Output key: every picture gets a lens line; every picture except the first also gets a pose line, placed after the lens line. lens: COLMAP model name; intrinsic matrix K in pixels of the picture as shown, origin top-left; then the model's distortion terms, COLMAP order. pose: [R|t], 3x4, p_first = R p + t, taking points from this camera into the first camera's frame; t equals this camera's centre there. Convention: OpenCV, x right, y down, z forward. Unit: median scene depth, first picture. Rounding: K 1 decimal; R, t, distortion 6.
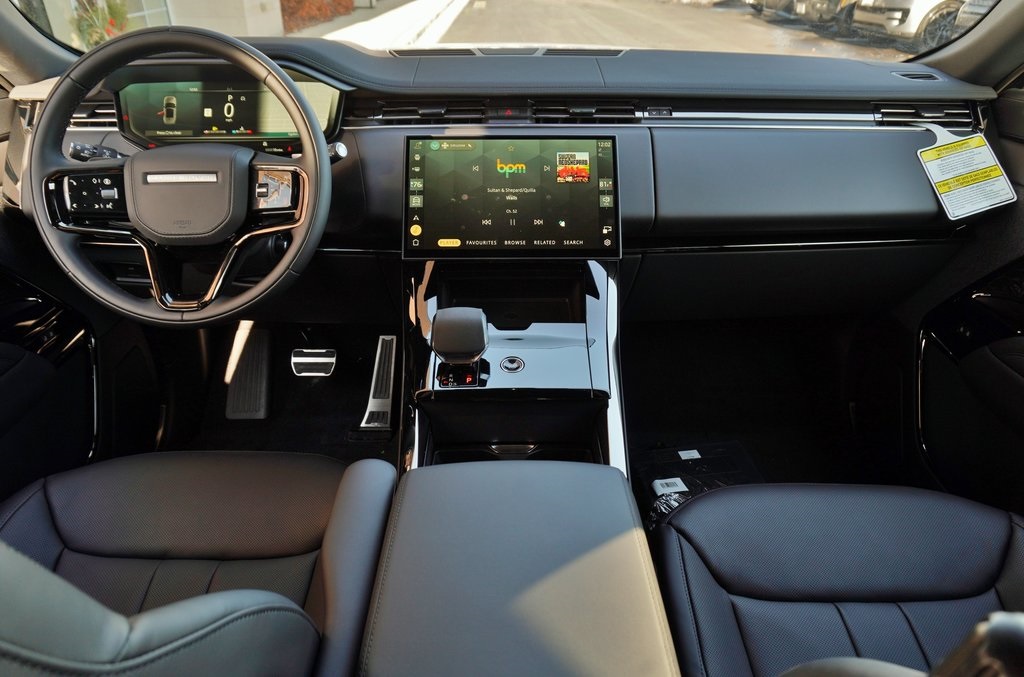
lens RADIAL K [[695.5, 0, 512.0], [0, 695.5, 338.5], [0, 0, 1]] dist [-0.049652, 0.052395]
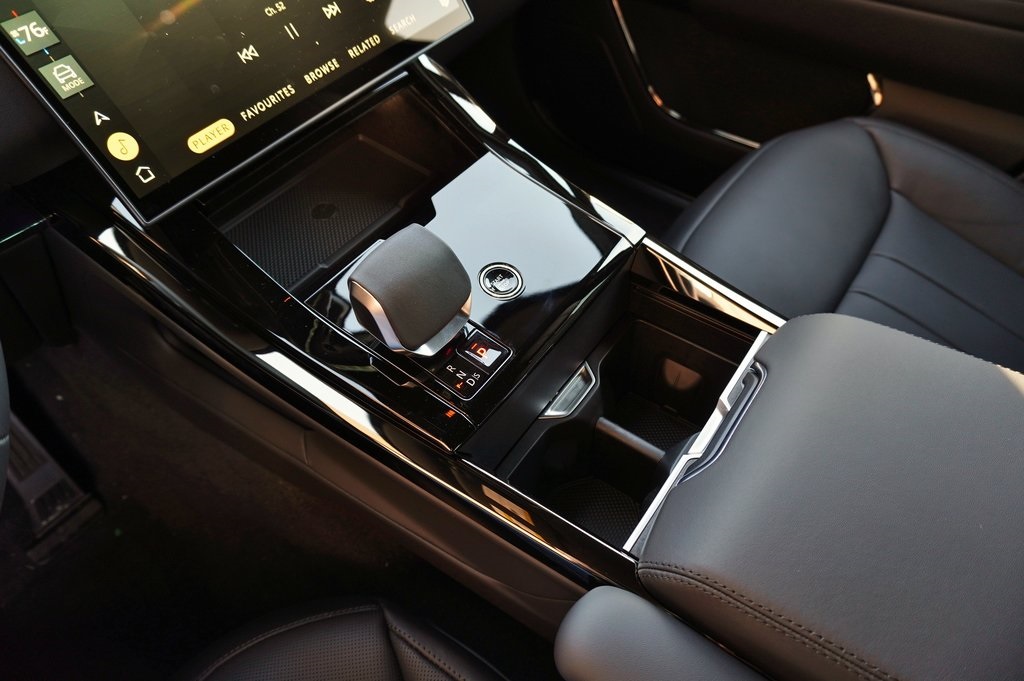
lens RADIAL K [[685.6, 0, 512.0], [0, 685.6, 340.5], [0, 0, 1]] dist [-0.001809, 0.004372]
pose [[0.598706, -0.623075, 0.503318, -0.267810], [0.405622, 0.777706, 0.480255, -0.164844], [-0.690668, -0.083375, 0.718350, 0.543172]]
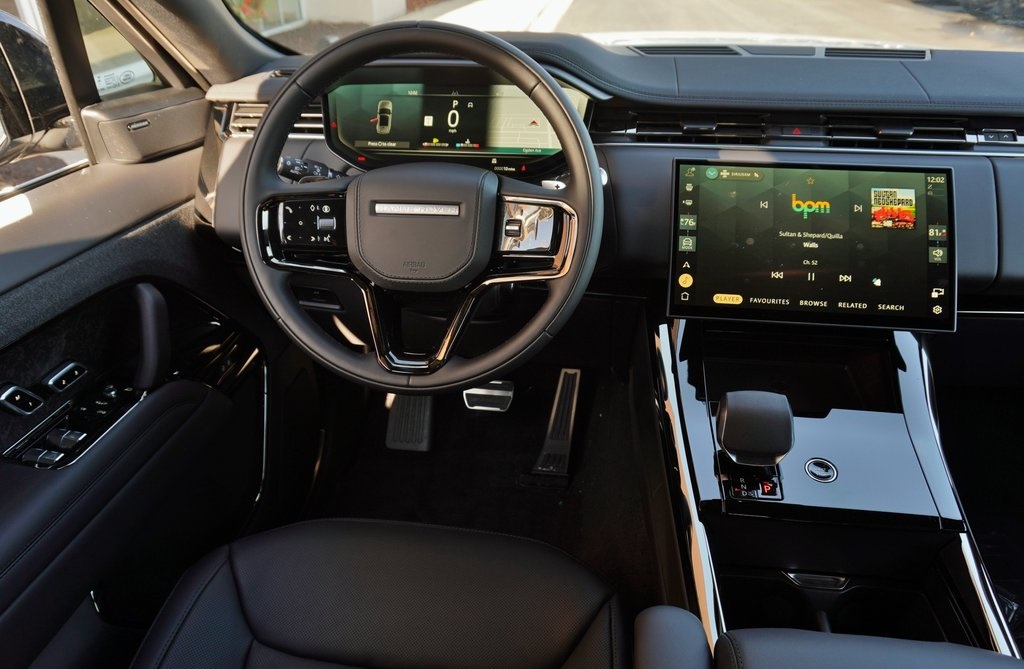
lens RADIAL K [[699.6, 0, 512.0], [0, 699.6, 334.5], [0, 0, 1]] dist [-0.045000, 0.043889]
pose [[0.990127, 0.062548, -0.125444, -0.227301], [-0.060323, 0.997948, 0.021462, -0.097790], [0.126529, -0.013683, 0.991869, 0.178900]]
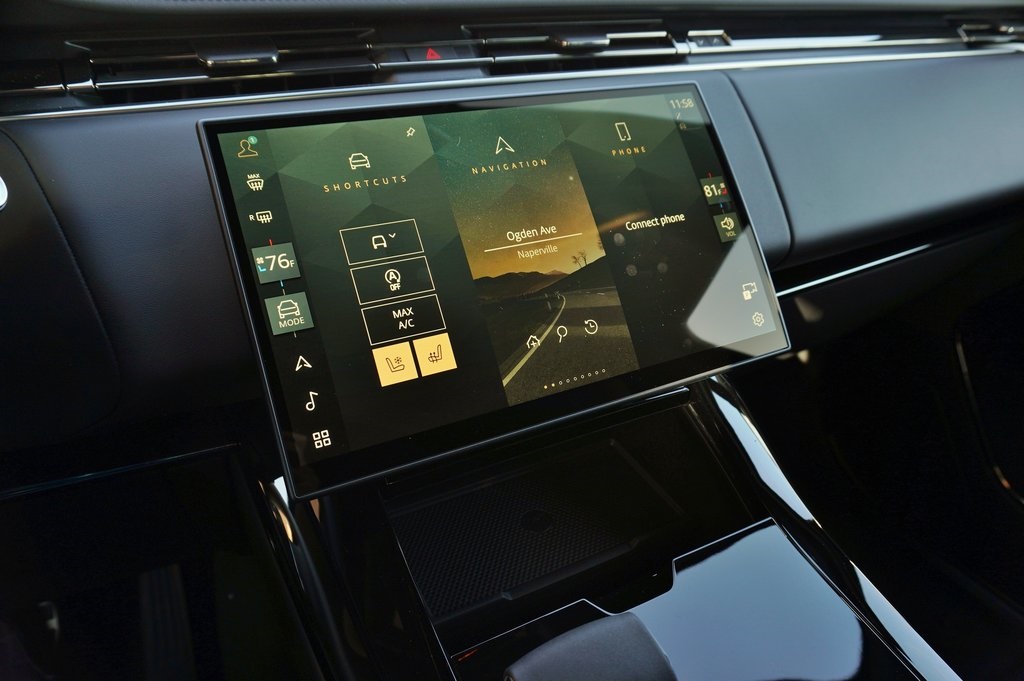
lens RADIAL K [[695.5, 0, 512.0], [0, 695.5, 340.5], [0, 0, 1]] dist [-0.049652, 0.052395]
pose [[0.893080, -0.212048, 0.396791, -0.174291], [0.224358, 0.974380, 0.015740, -0.164664], [-0.389963, 0.074966, 0.917774, 0.652283]]
